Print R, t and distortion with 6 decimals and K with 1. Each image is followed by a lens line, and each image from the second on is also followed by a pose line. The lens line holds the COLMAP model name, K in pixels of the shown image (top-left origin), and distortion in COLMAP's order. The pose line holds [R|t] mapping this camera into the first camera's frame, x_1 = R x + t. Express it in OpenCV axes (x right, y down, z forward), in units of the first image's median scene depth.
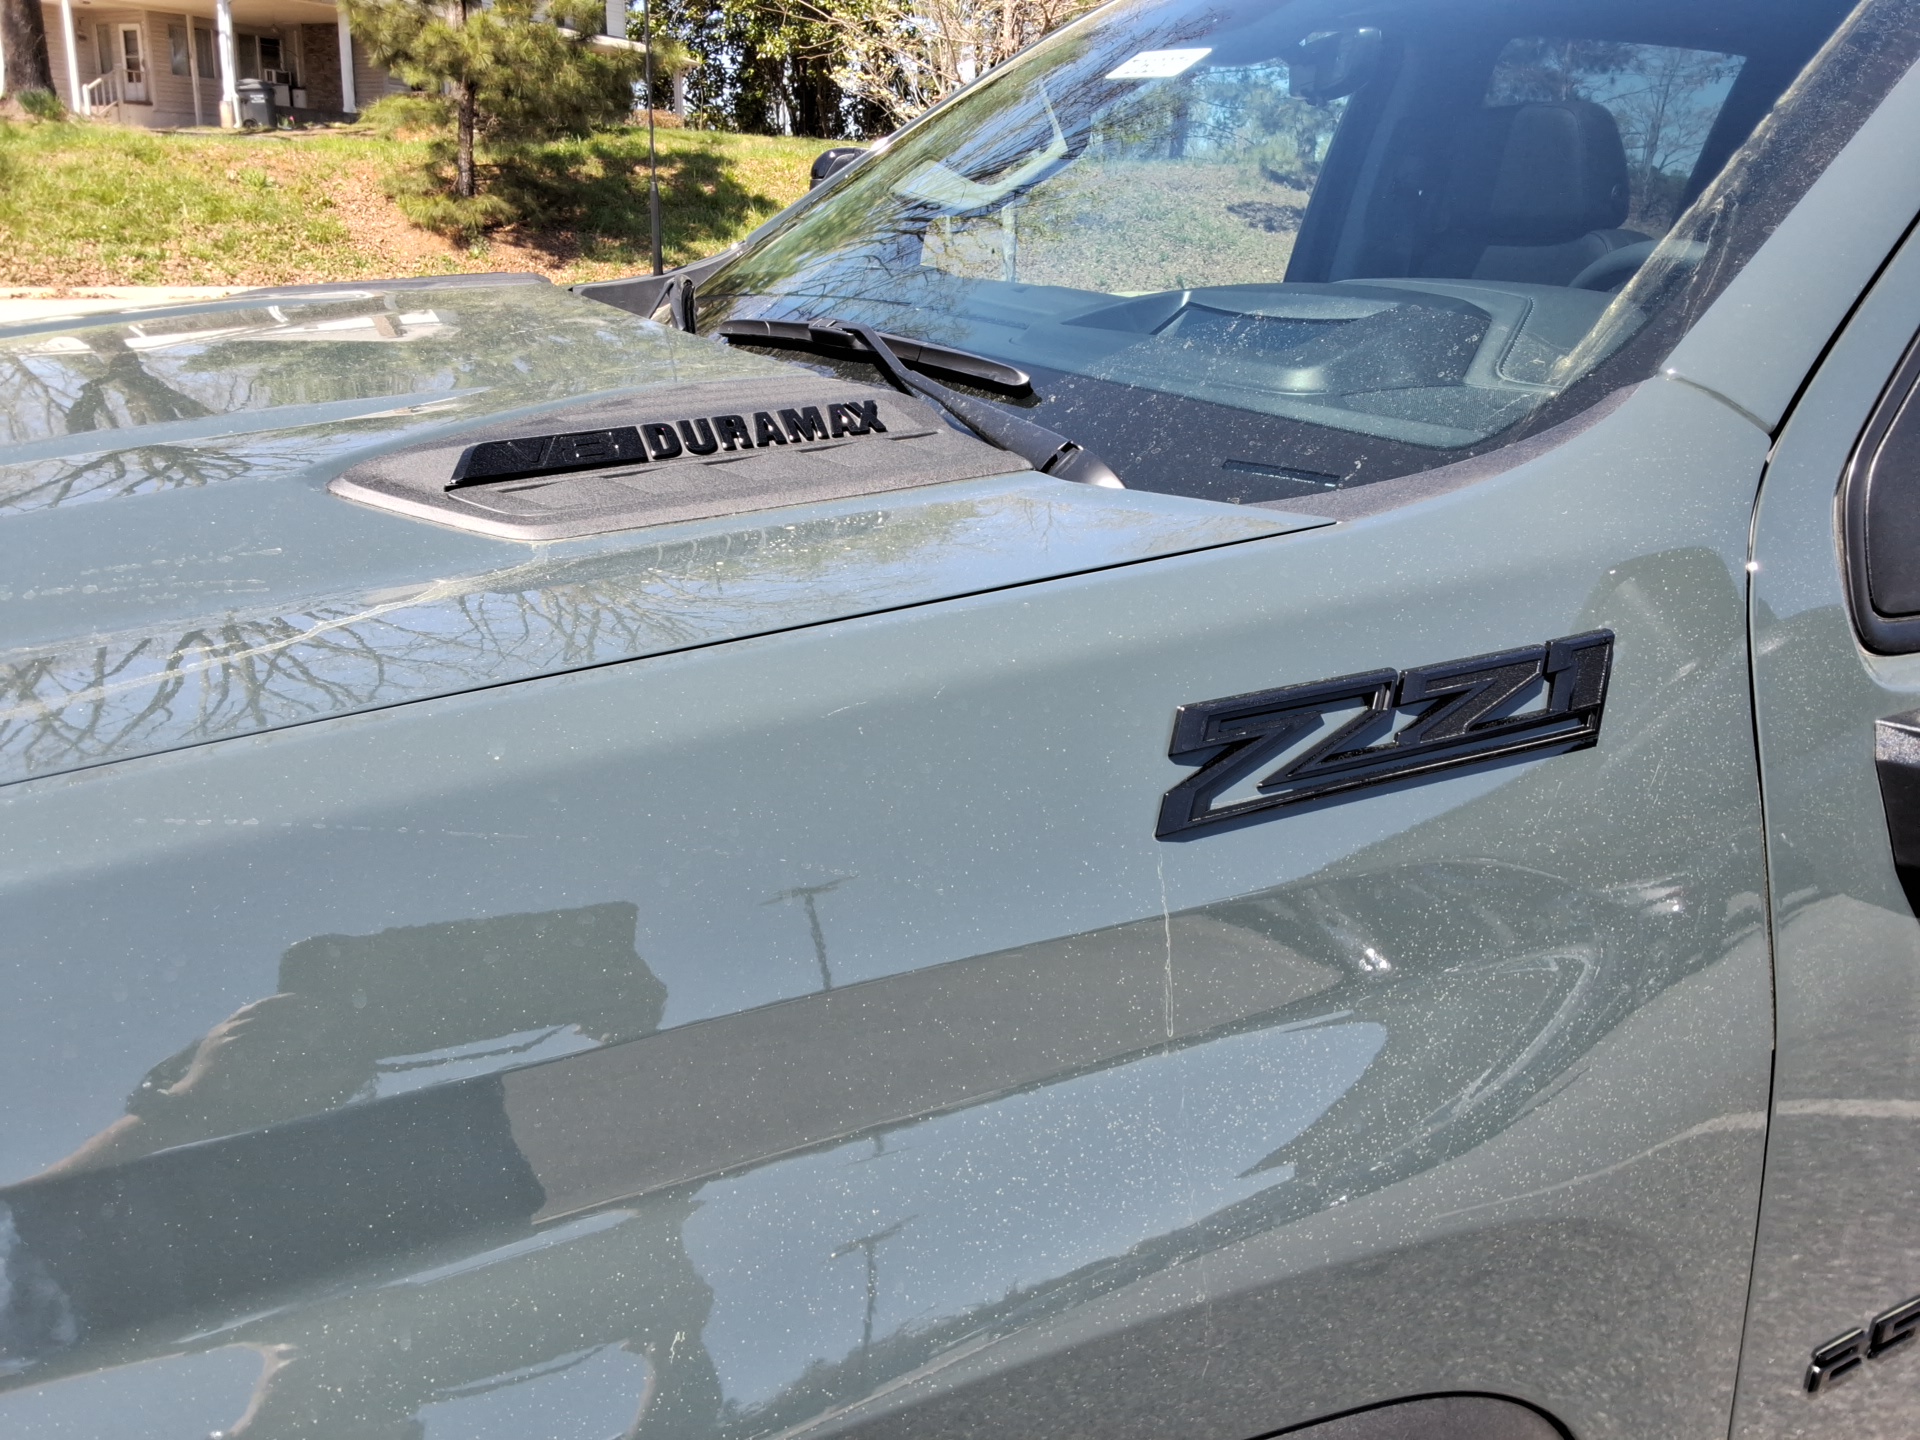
lens RADIAL K [[1541.1, 0, 973.2], [0, 1541.1, 695.3], [0, 0, 1]] dist [0.125937, -0.199718]
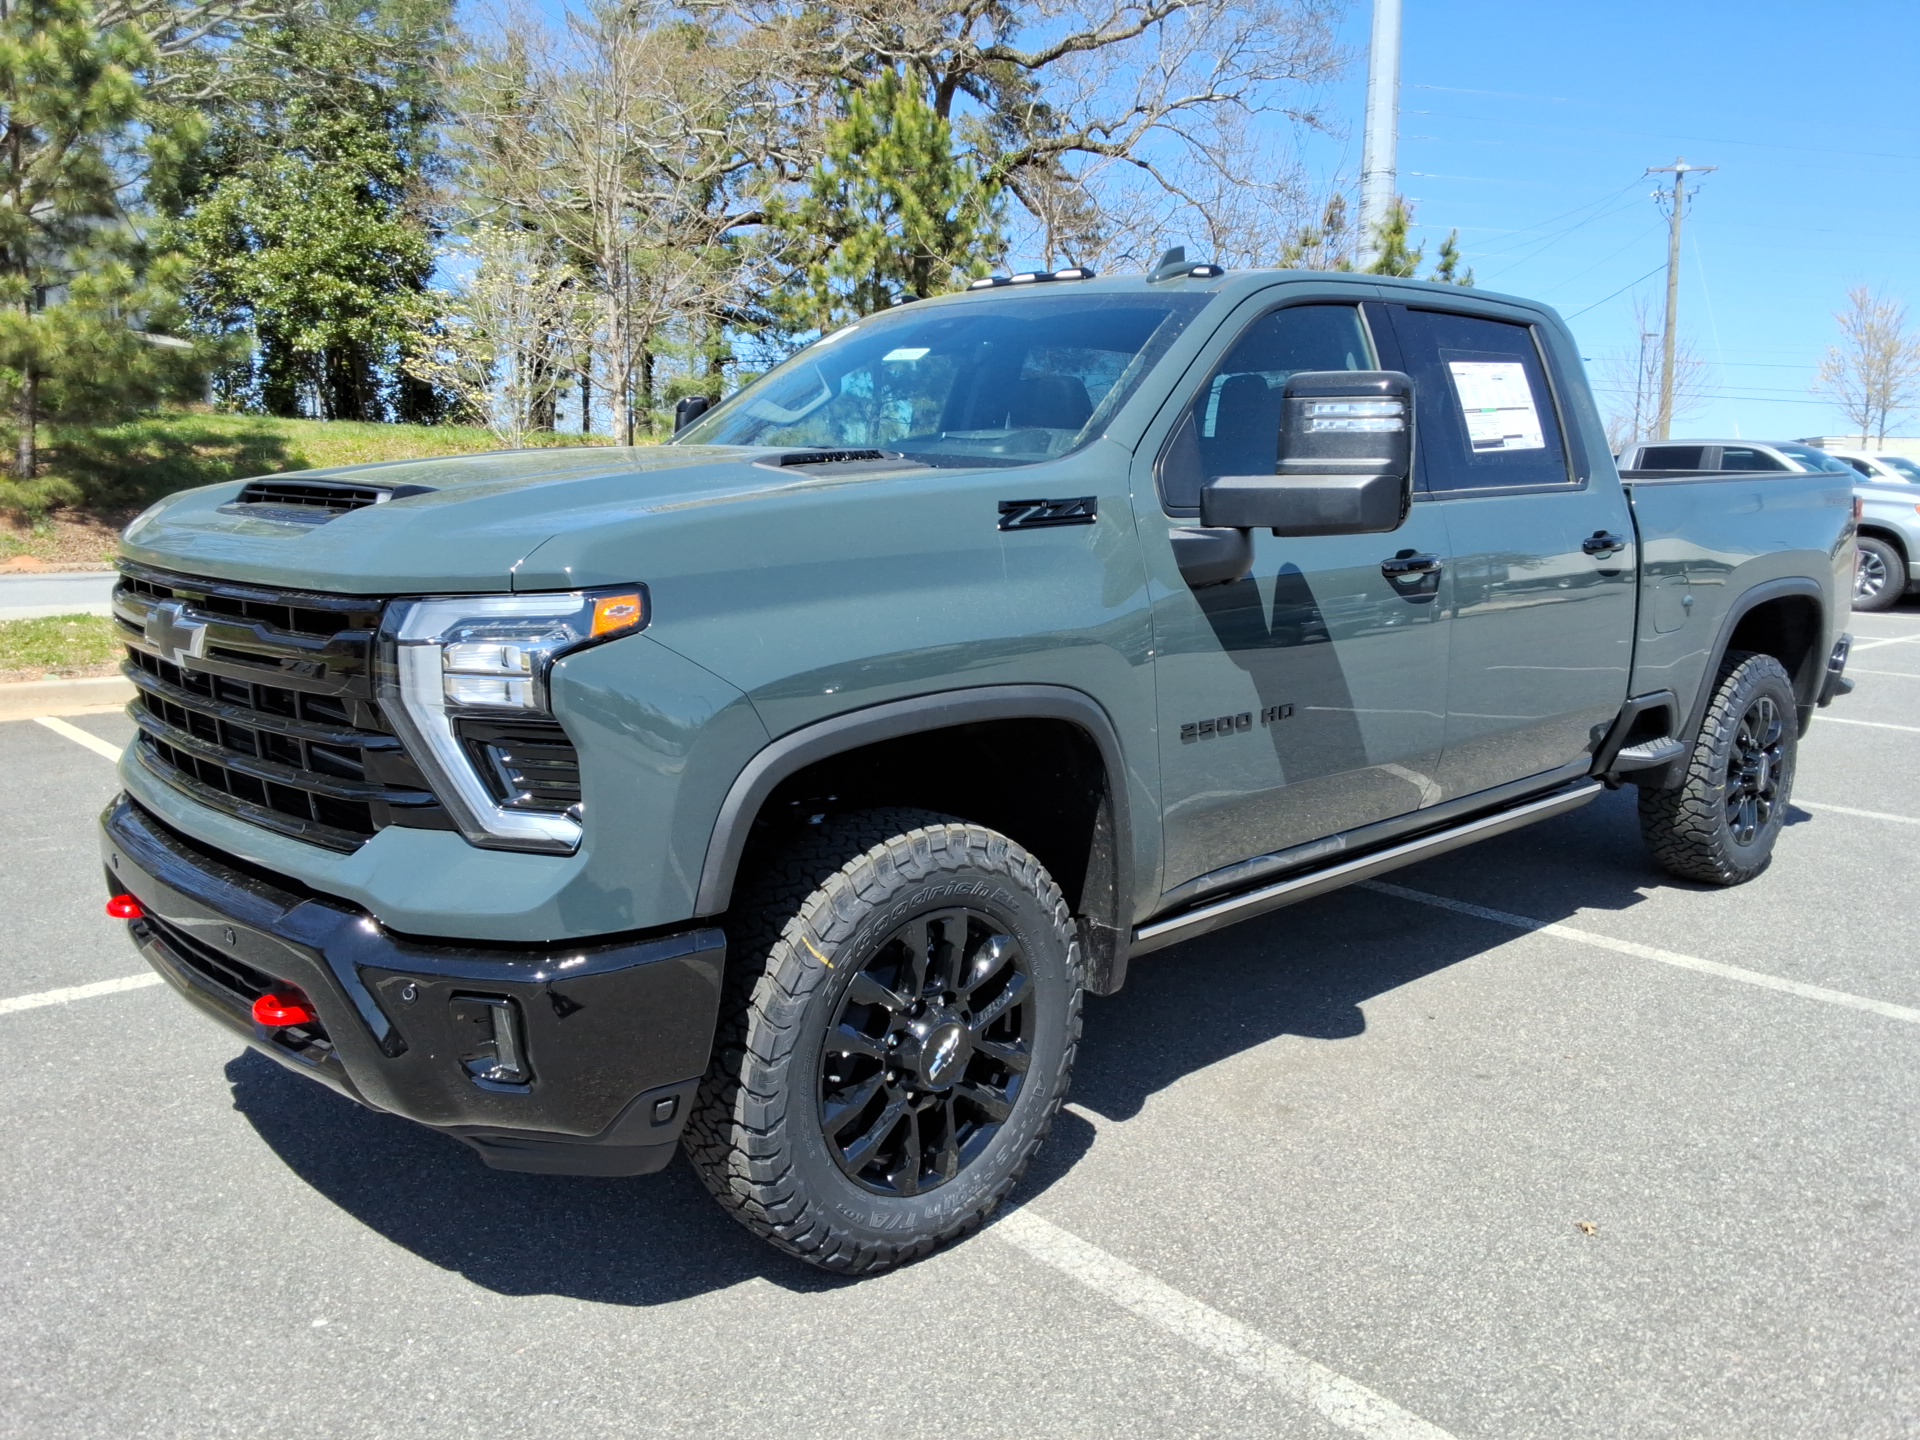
lens RADIAL K [[1541.1, 0, 973.2], [0, 1541.1, 695.3], [0, 0, 1]] dist [0.125937, -0.199718]
pose [[0.957349, -0.053980, 0.283846, -0.036072], [0.101910, 0.982342, -0.156904, 0.036978], [-0.270364, 0.179139, 0.945945, -0.088580]]
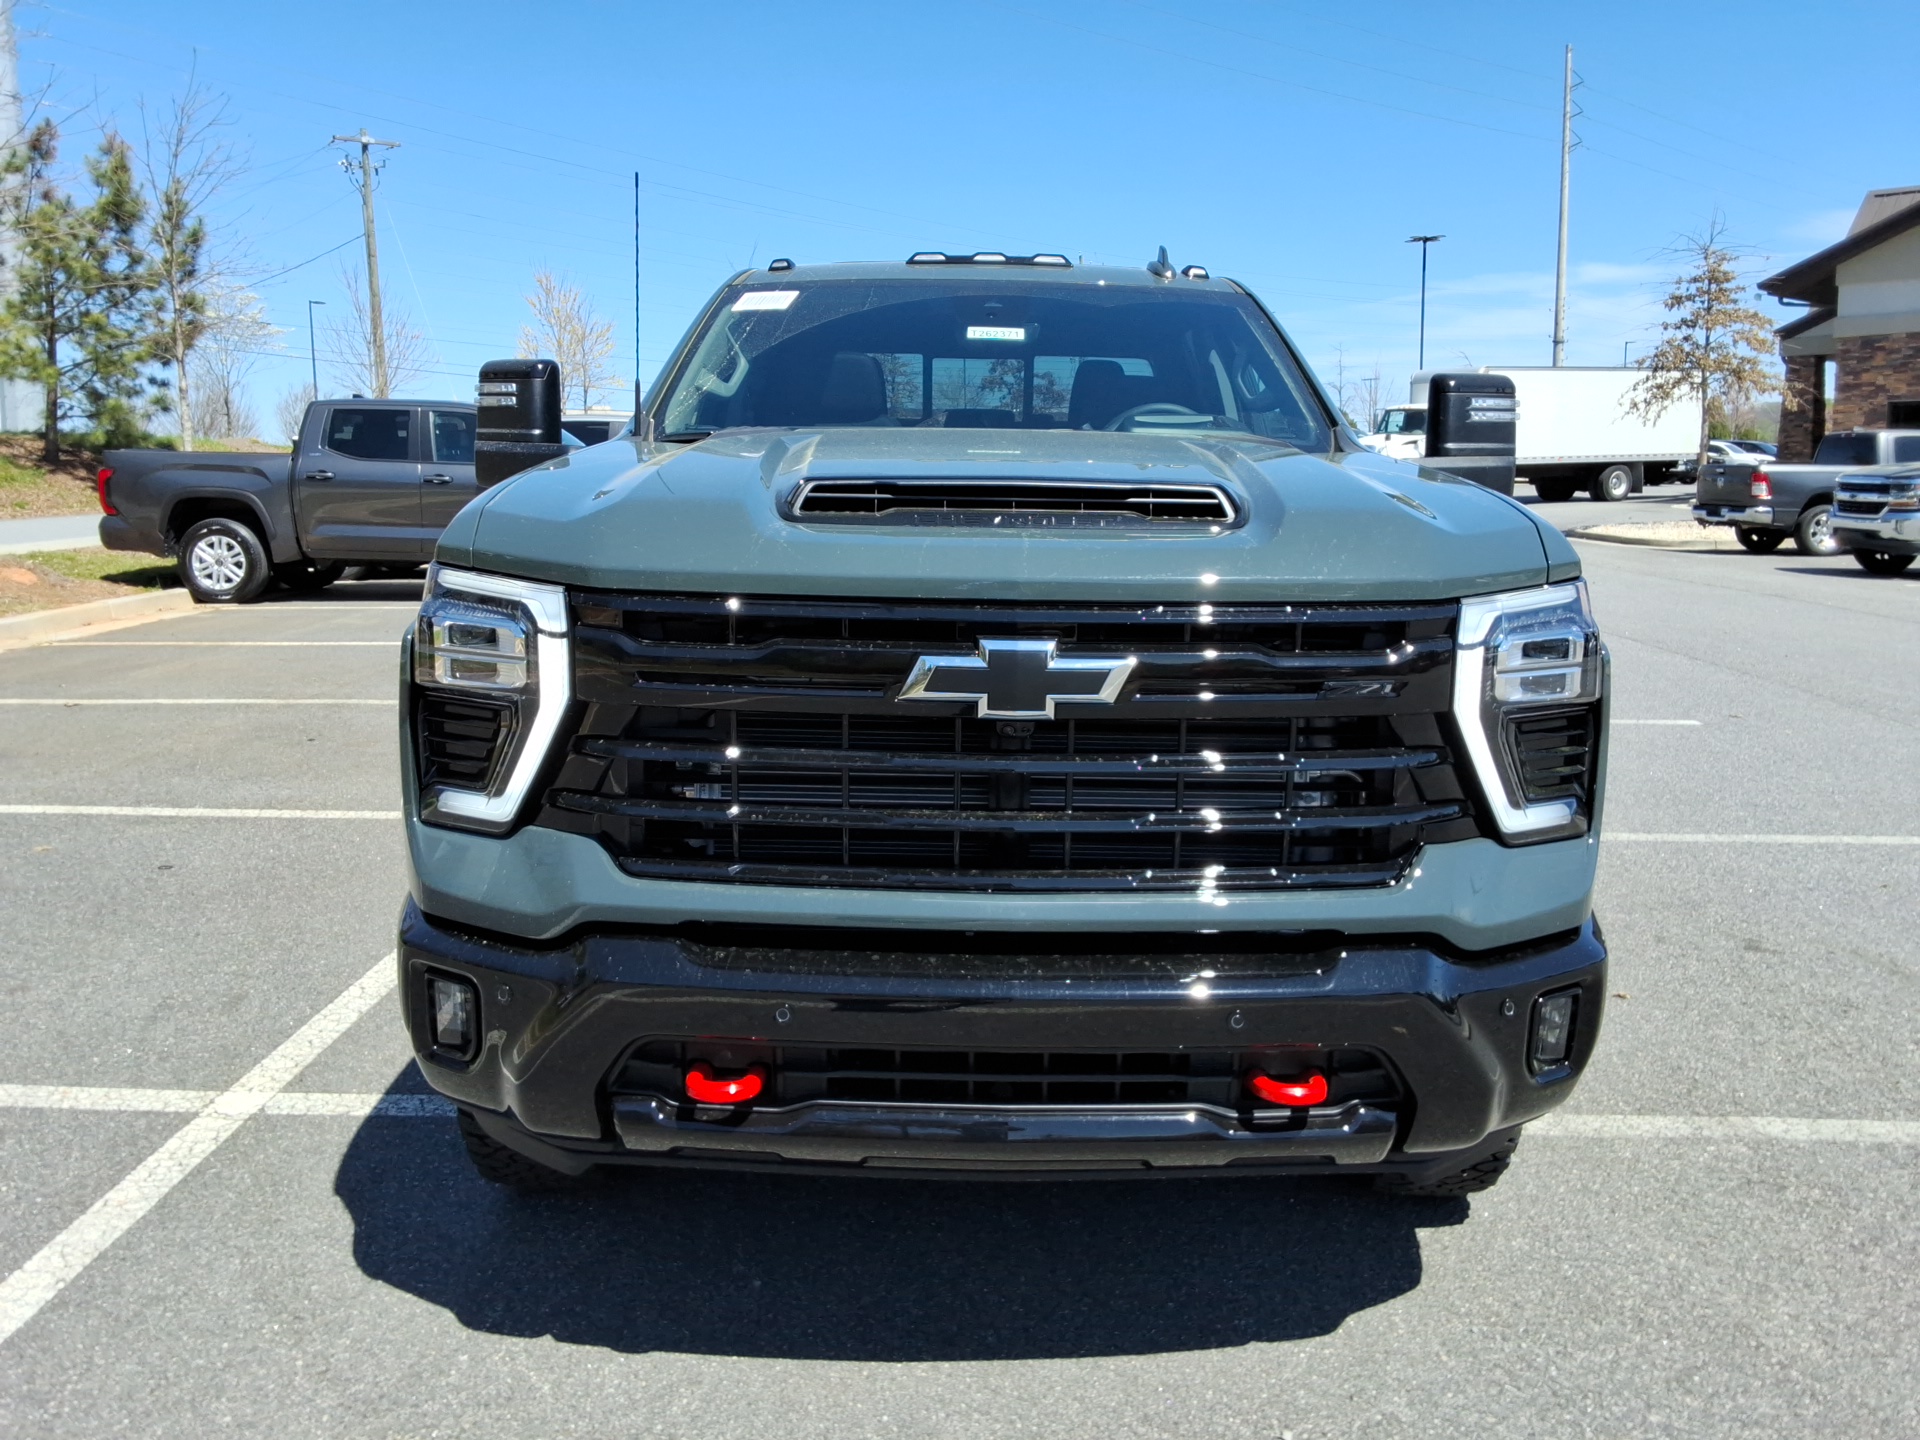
lens RADIAL K [[1551.7, 0, 998.9], [0, 1551.7, 681.4], [0, 0, 1]] dist [0.086731, -0.149893]
pose [[0.438223, -0.149518, 0.886344, -0.147854], [0.283833, 0.958635, 0.021381, 0.003579], [-0.852877, 0.242204, 0.462534, 0.003442]]
